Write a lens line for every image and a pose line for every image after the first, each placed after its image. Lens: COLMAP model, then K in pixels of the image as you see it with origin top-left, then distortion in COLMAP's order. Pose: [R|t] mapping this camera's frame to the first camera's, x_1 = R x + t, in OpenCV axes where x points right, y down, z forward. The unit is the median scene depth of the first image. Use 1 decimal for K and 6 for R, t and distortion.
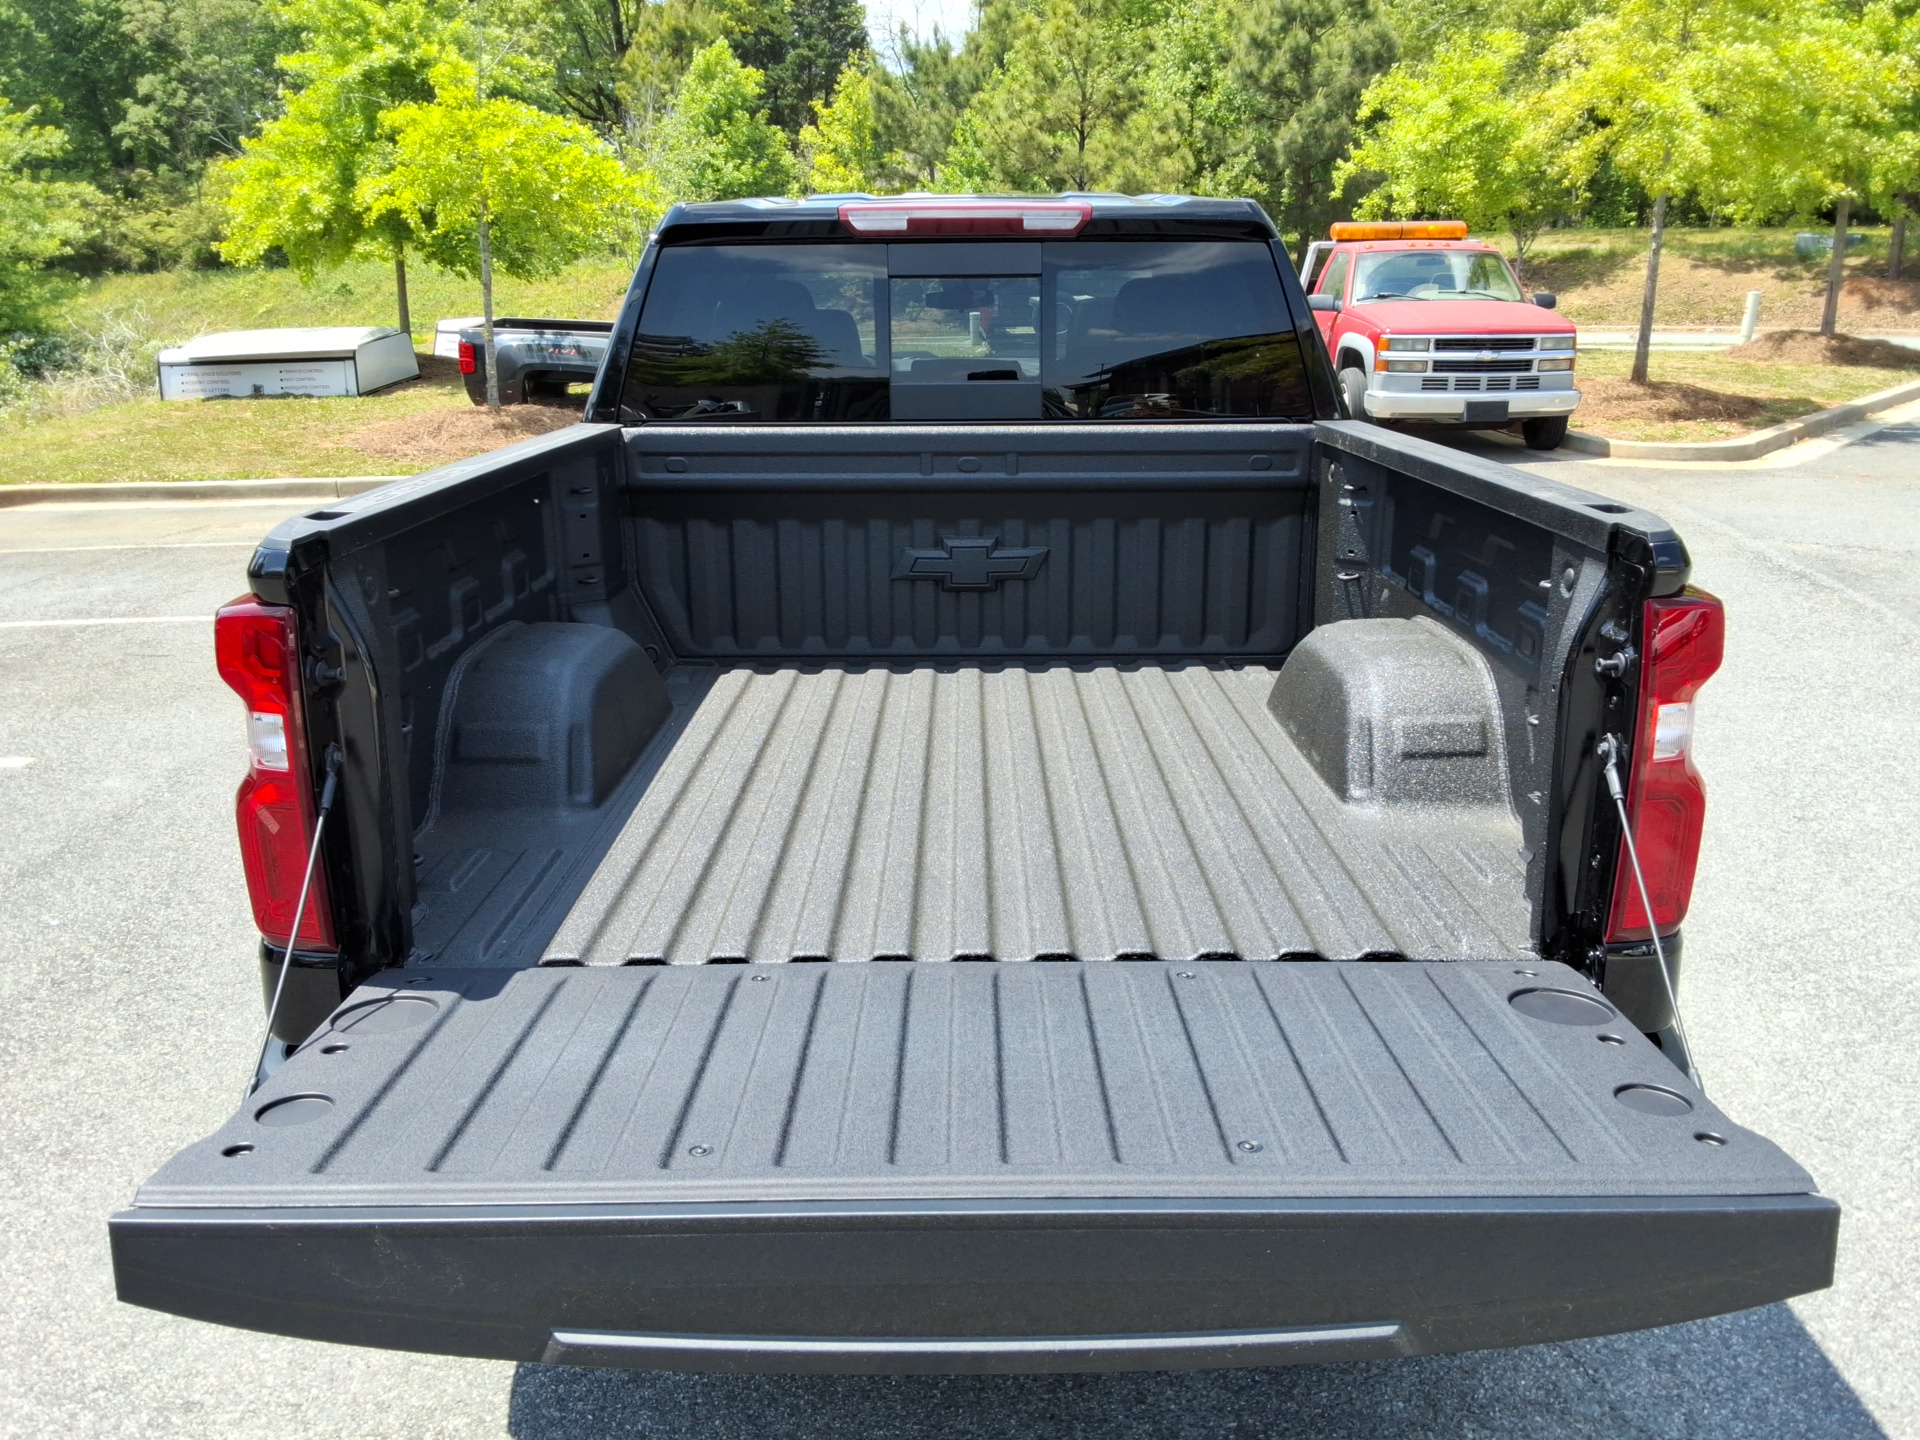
lens RADIAL K [[1542.2, 0, 968.0], [0, 1542.2, 736.5], [0, 0, 1]] dist [0.077050, -0.119721]
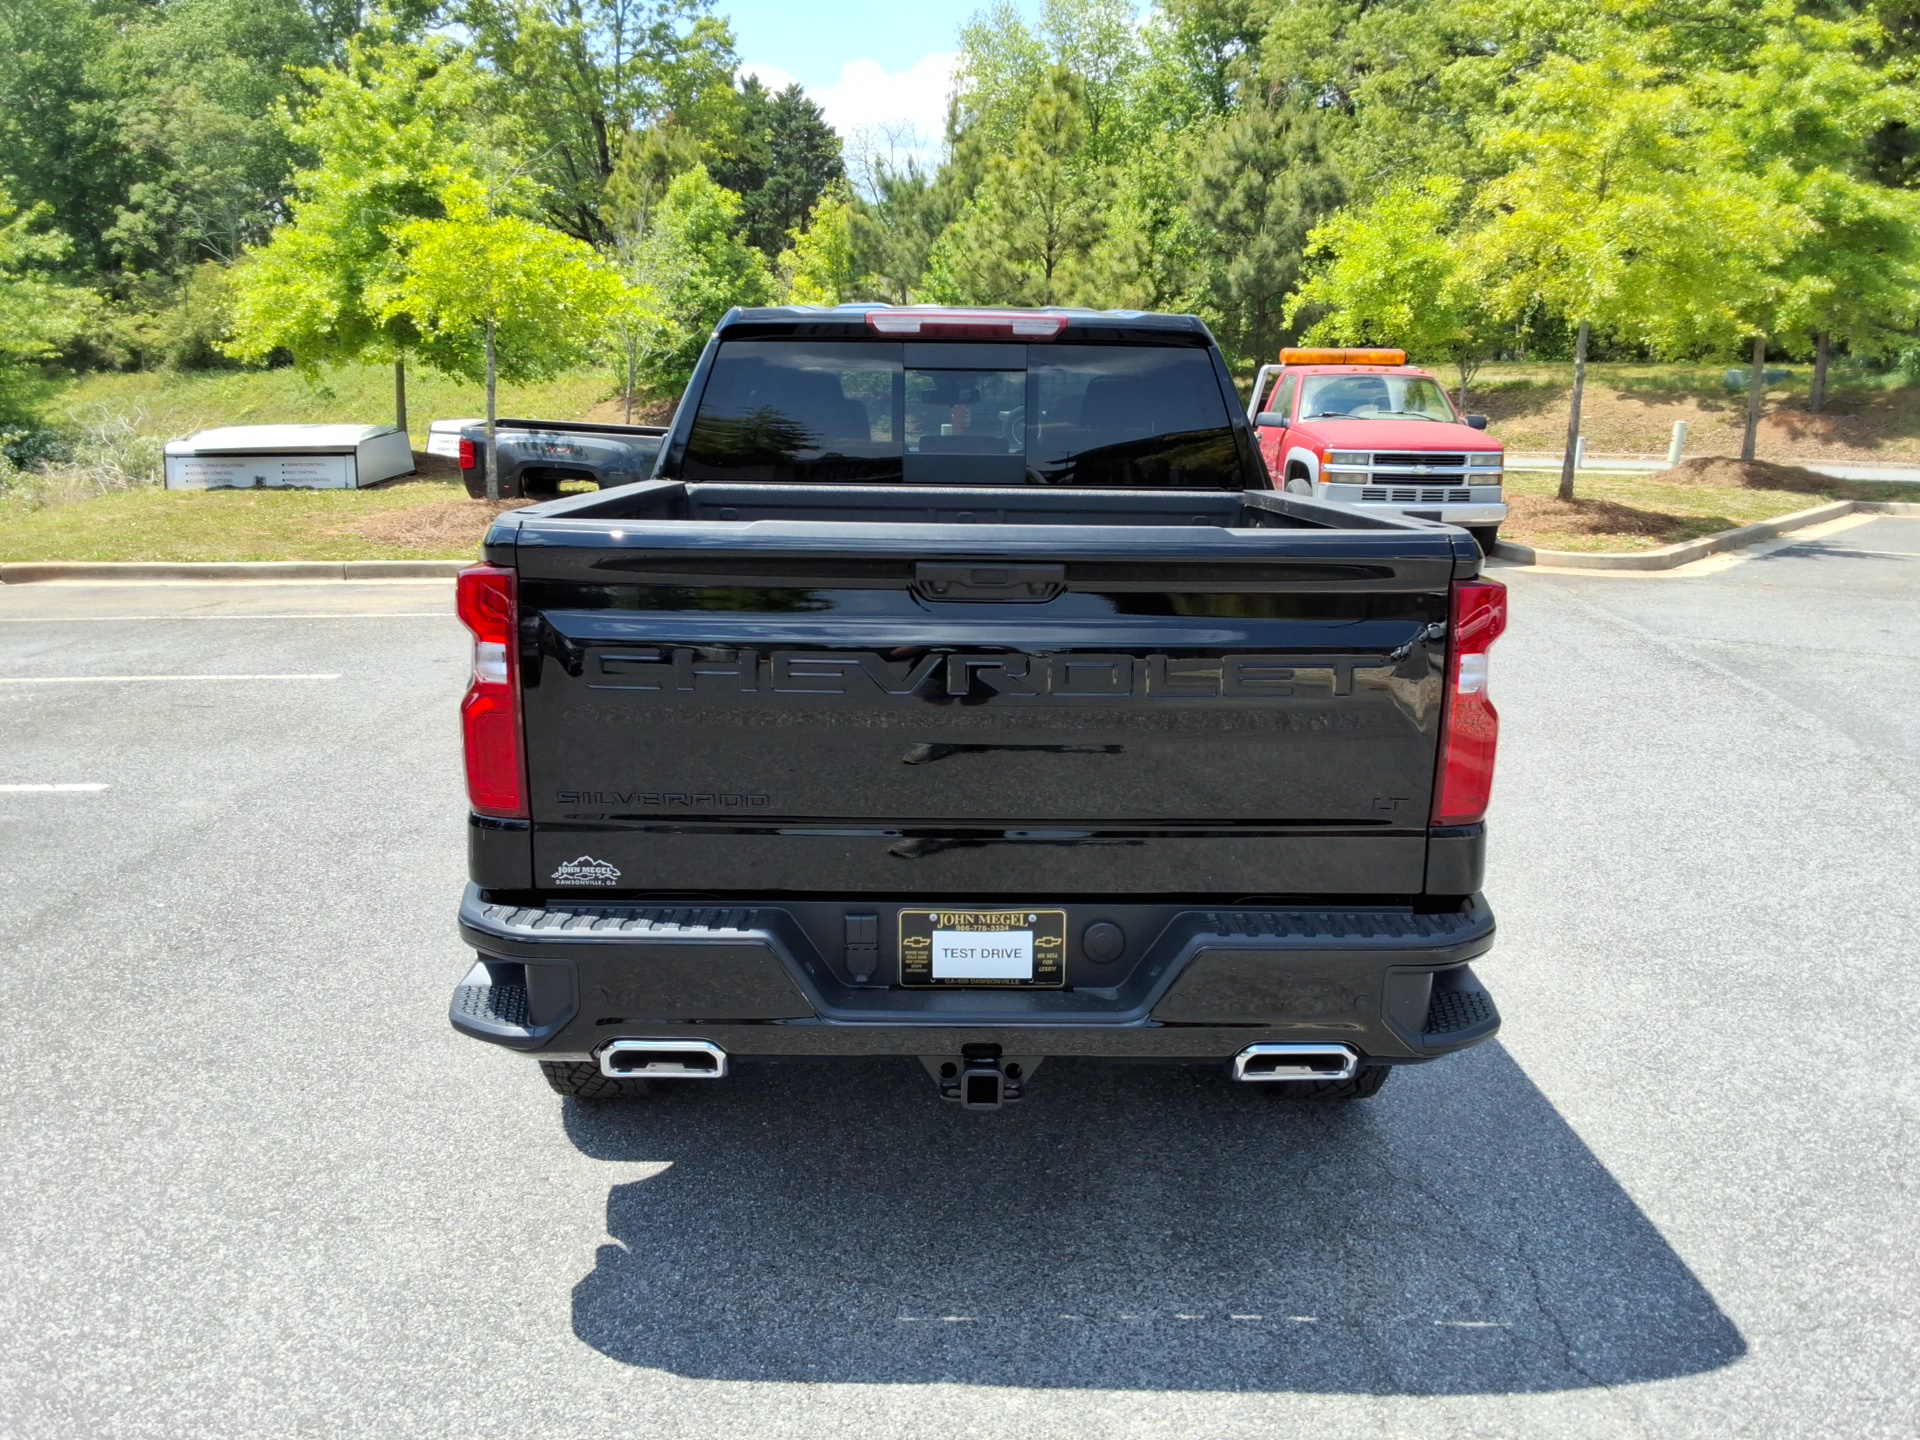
lens RADIAL K [[1549.3, 0, 977.7], [0, 1549.3, 727.6], [0, 0, 1]] dist [0.103267, -0.166880]
pose [[0.999414, 0.014350, 0.031066, -0.004343], [-0.011848, 0.996785, -0.079247, 0.015418], [-0.032103, 0.078832, 0.996371, -0.039341]]
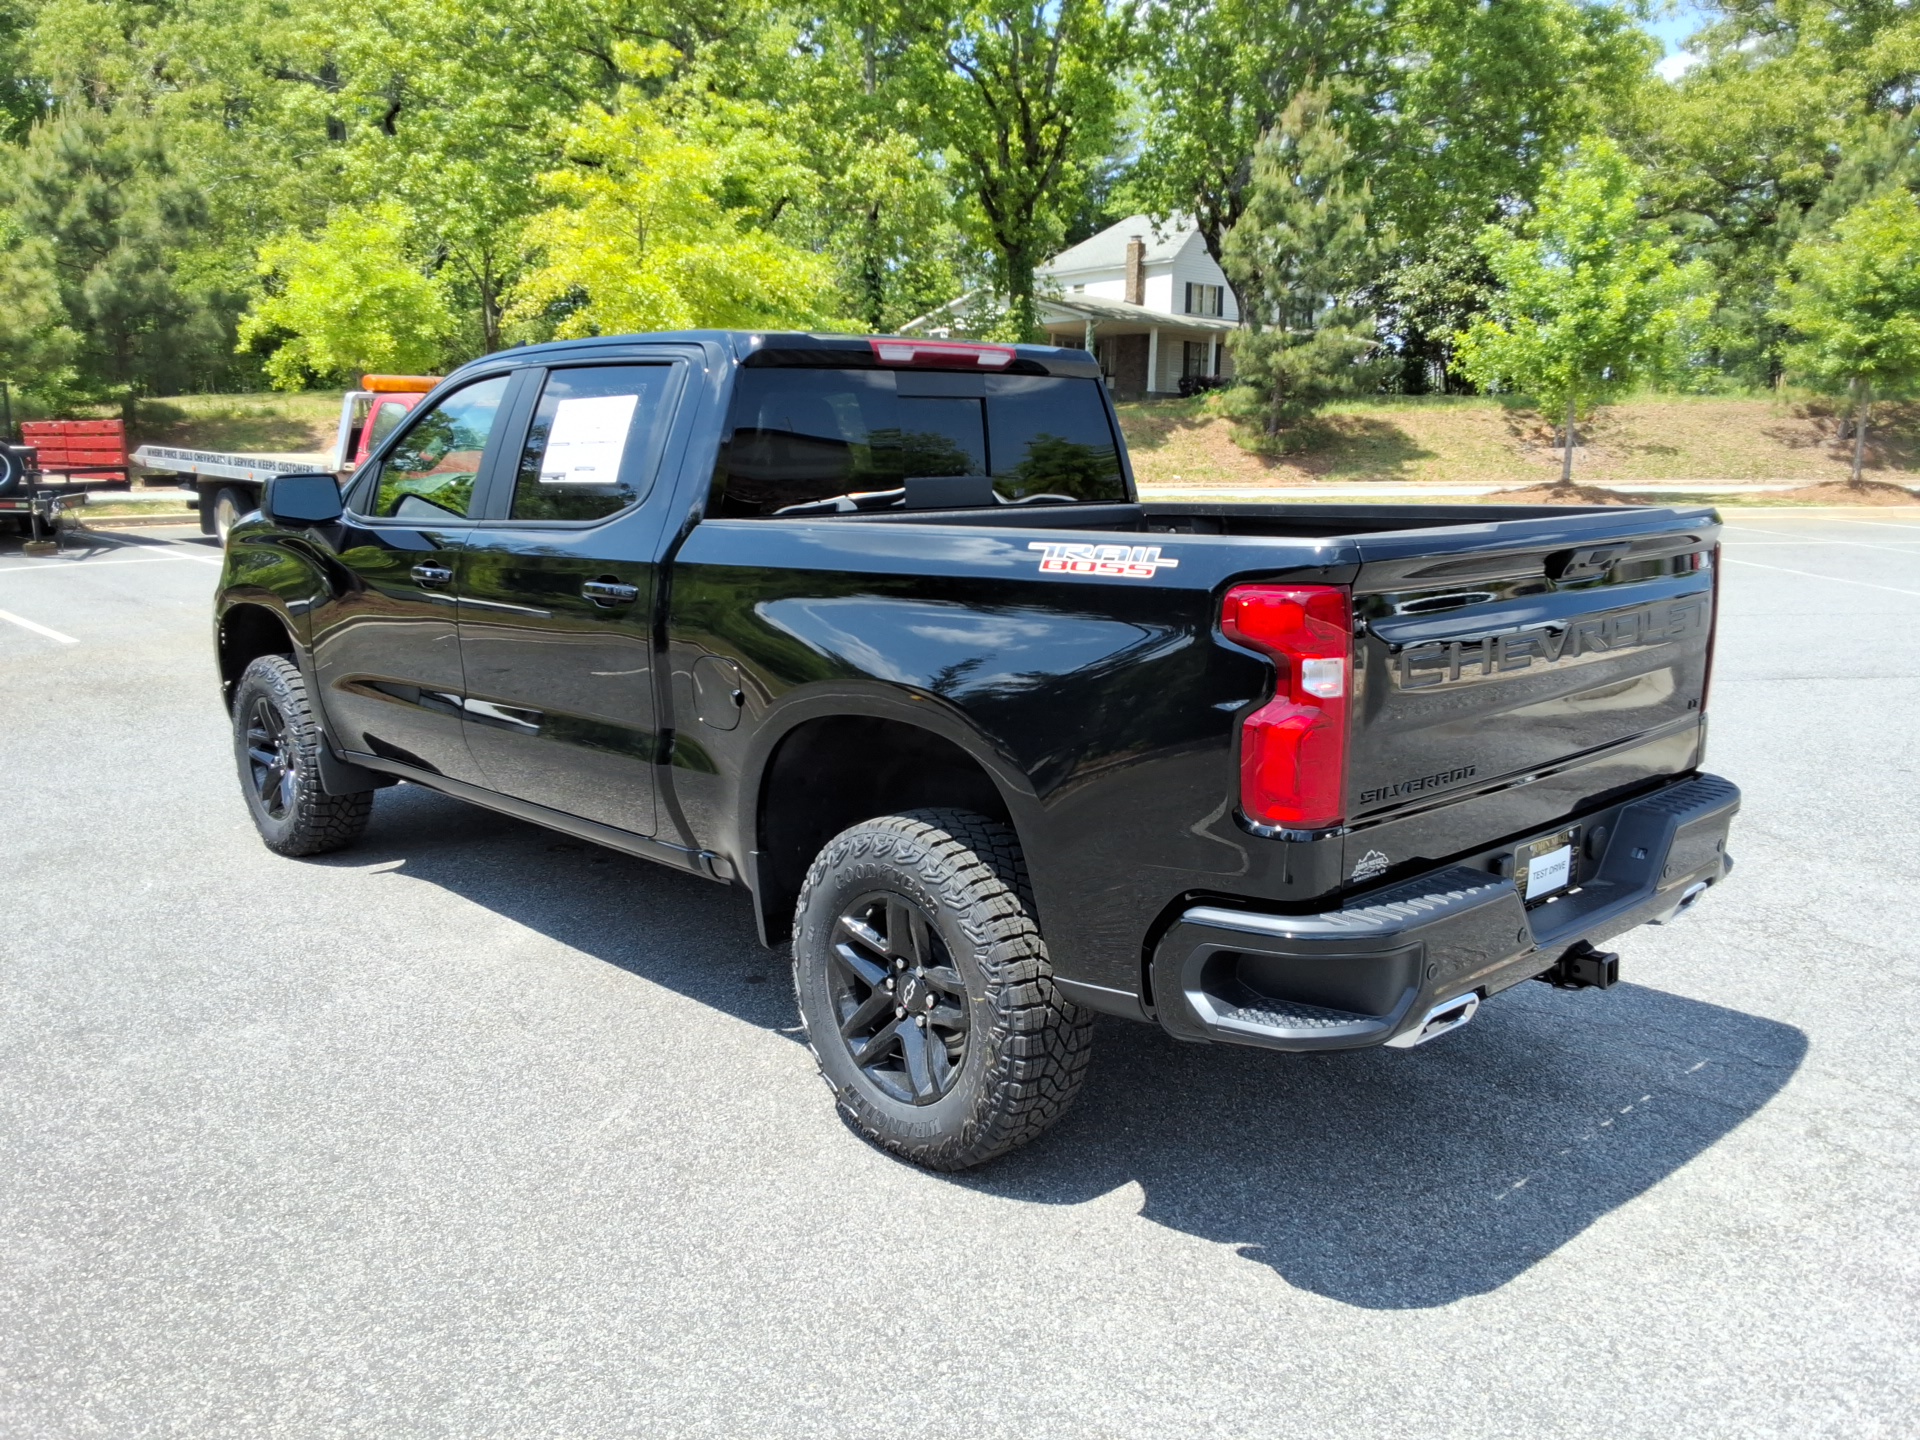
lens RADIAL K [[1549.3, 0, 977.7], [0, 1549.3, 727.6], [0, 0, 1]] dist [0.103267, -0.166880]
pose [[0.711944, -0.120969, 0.691738, -0.149954], [0.193757, 0.980652, -0.027924, 0.002765], [-0.674977, 0.153910, 0.721608, 0.013319]]
